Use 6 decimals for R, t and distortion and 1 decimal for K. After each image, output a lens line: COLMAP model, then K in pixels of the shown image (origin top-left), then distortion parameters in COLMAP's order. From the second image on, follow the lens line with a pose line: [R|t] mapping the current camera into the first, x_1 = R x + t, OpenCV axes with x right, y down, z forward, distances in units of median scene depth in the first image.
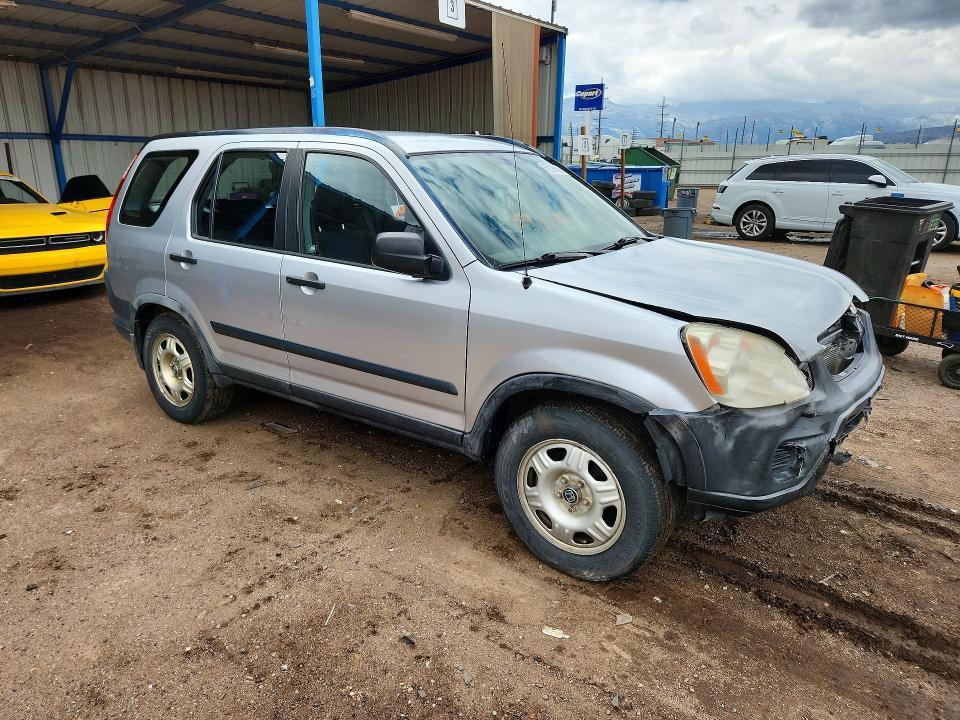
lens RADIAL K [[669.5, 0, 467.6], [0, 669.5, 359.3], [0, 0, 1]] dist [0.026031, -0.005015]
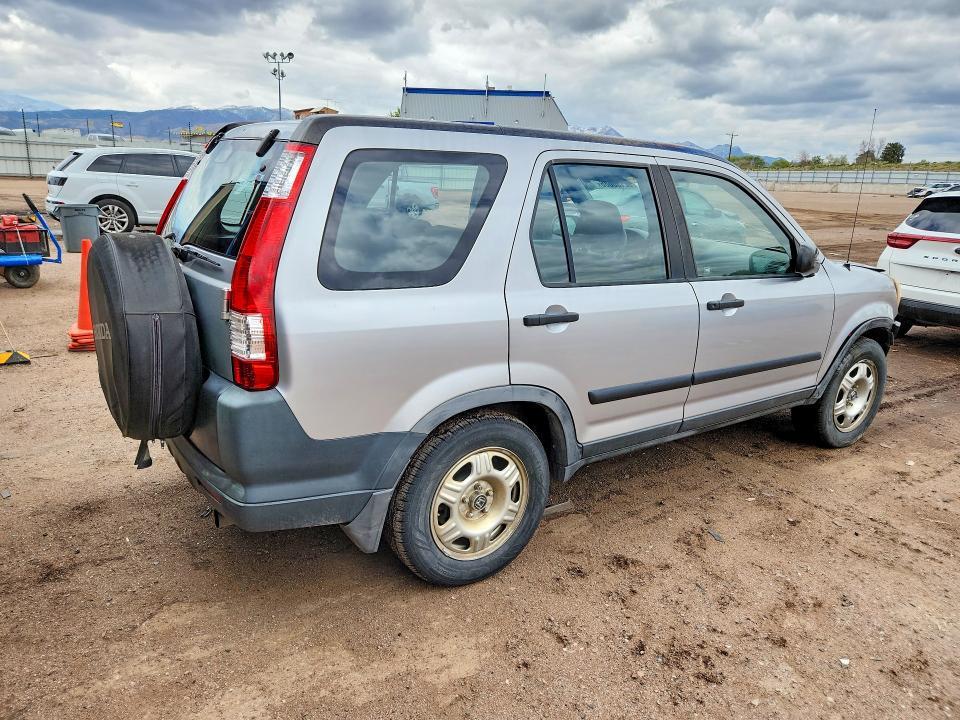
lens RADIAL K [[669.5, 0, 467.6], [0, 669.5, 359.3], [0, 0, 1]] dist [0.026031, -0.005015]
pose [[0.320555, -0.241128, 0.916025, -1.108064], [0.221718, 0.959292, 0.174929, -0.253370], [-0.920916, 0.147025, 0.360968, 0.871054]]
